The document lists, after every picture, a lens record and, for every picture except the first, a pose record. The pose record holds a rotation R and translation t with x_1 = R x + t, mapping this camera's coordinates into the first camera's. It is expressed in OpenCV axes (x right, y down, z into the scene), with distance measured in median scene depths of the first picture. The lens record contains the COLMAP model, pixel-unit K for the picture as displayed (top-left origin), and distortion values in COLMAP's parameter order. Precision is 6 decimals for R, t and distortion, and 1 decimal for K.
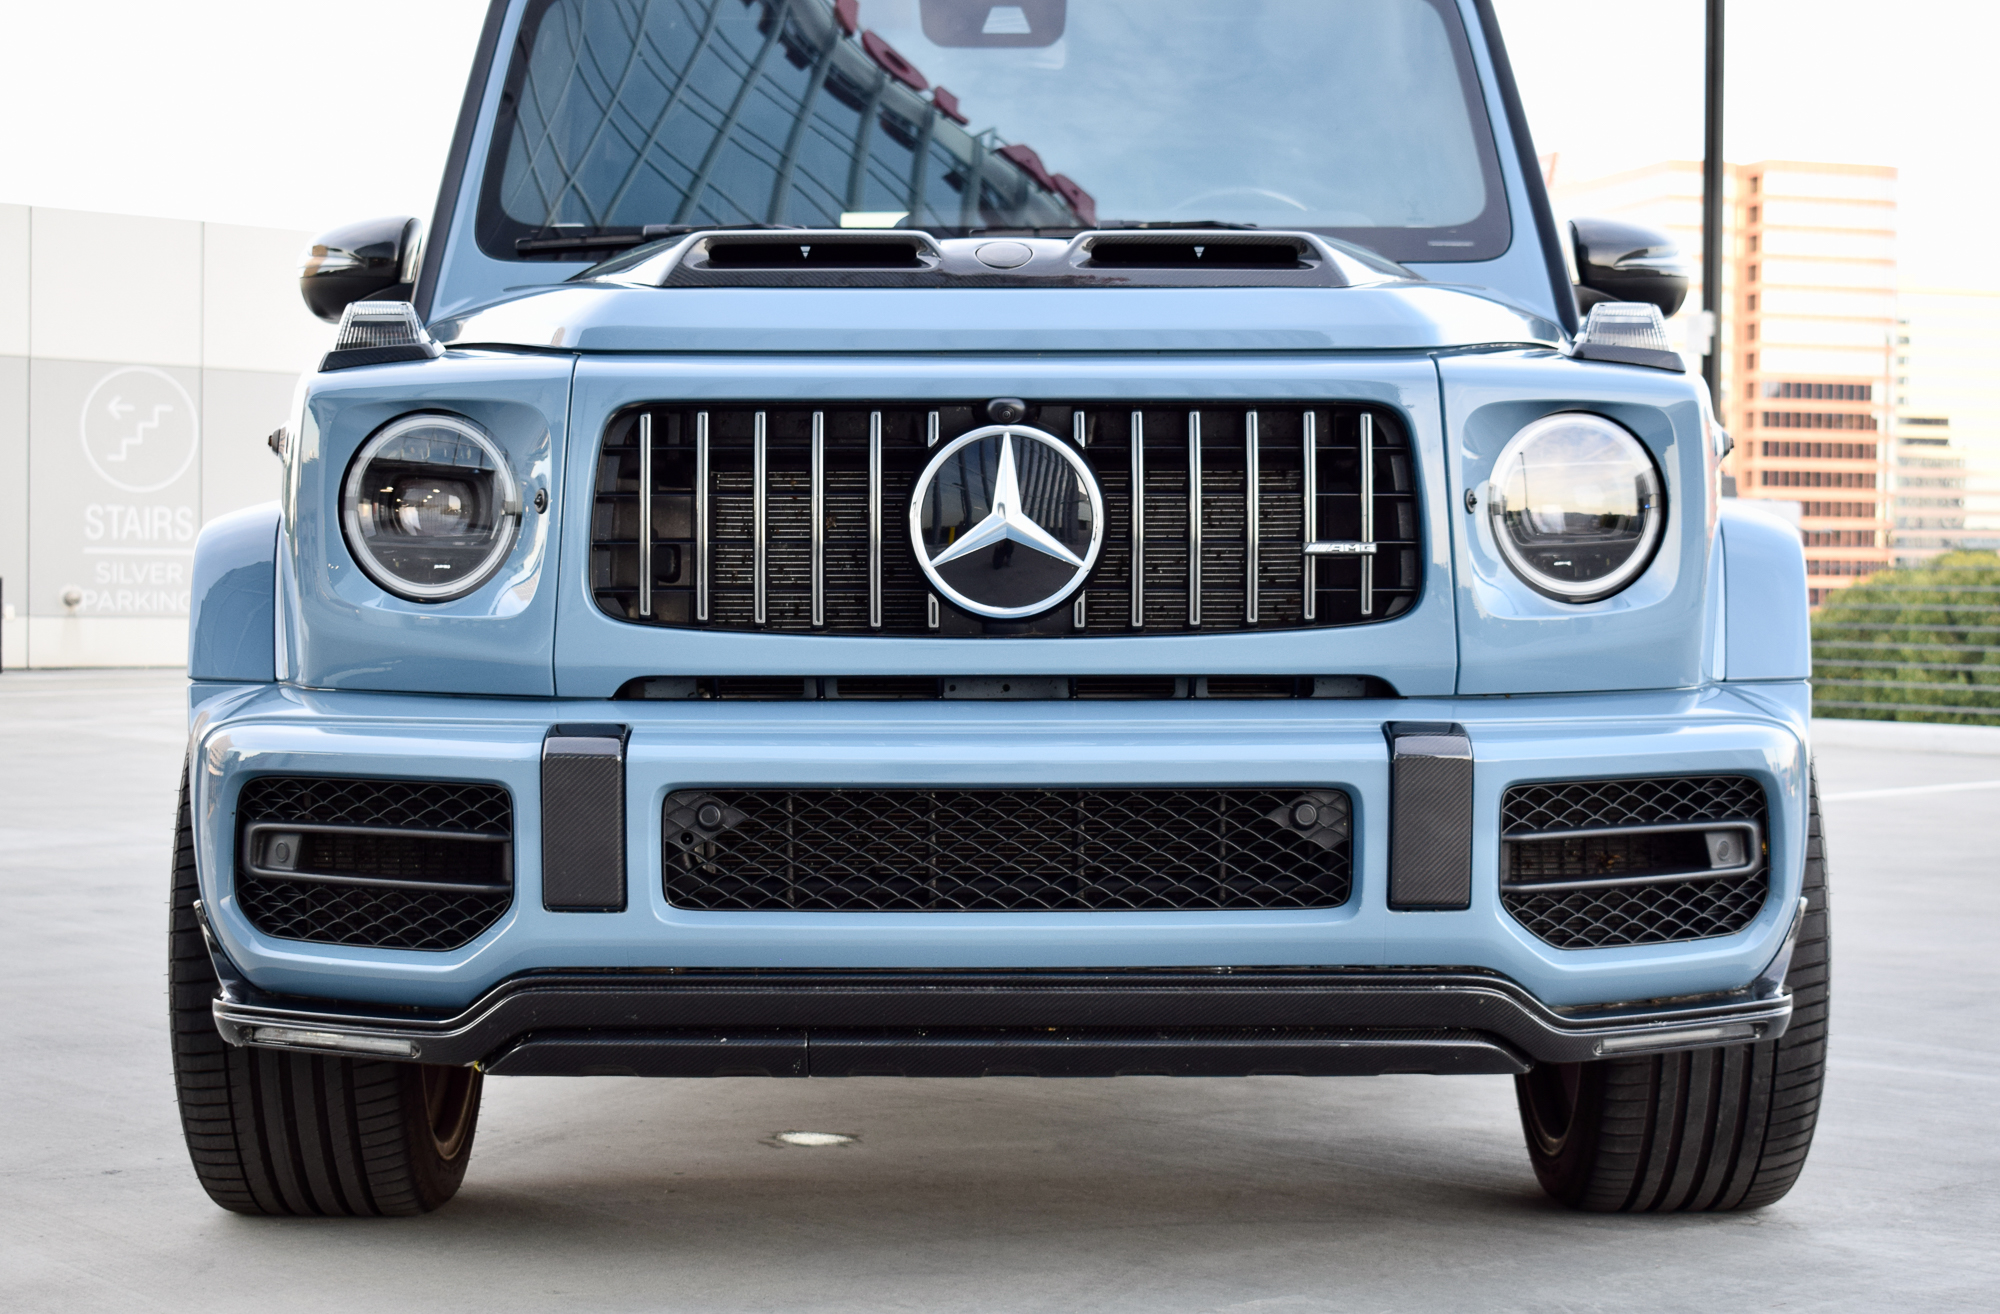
lens RADIAL K [[3496.4, 0, 1000.0], [0, 3496.4, 657.0], [0, 0, 1]] dist [0.043179, 0.000928]
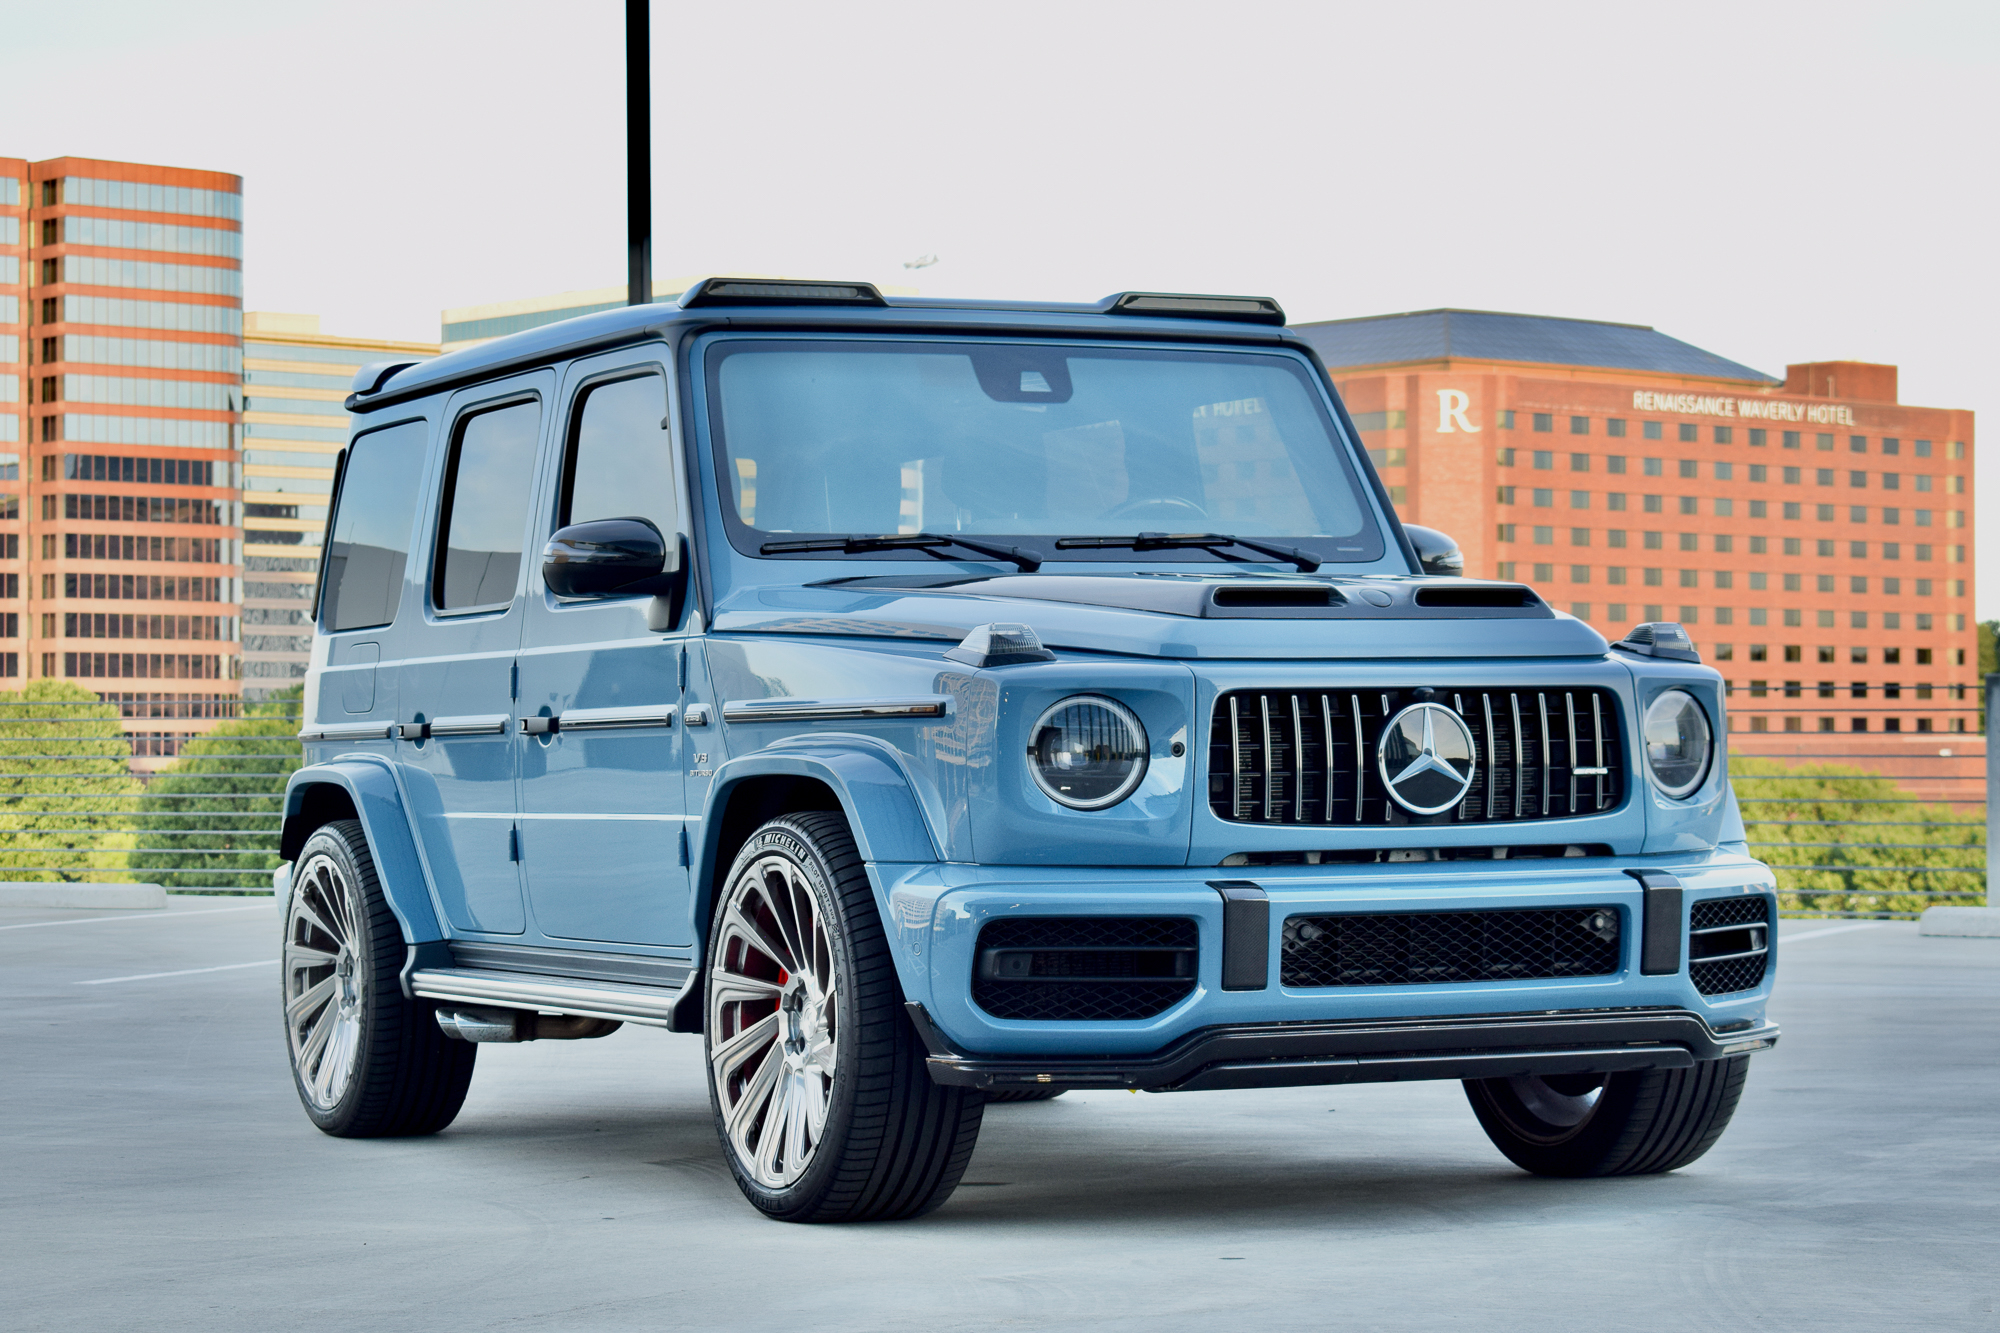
lens RADIAL K [[4542.6, 0, 1000.0], [0, 4542.6, 666.5], [0, 0, 1]] dist [0.064693, -0.067819]
pose [[0.909535, -0.003162, 0.415616, -1.120354], [0.020768, 0.999068, -0.037848, -0.003413], [-0.415109, 0.043055, 0.908752, -0.951822]]
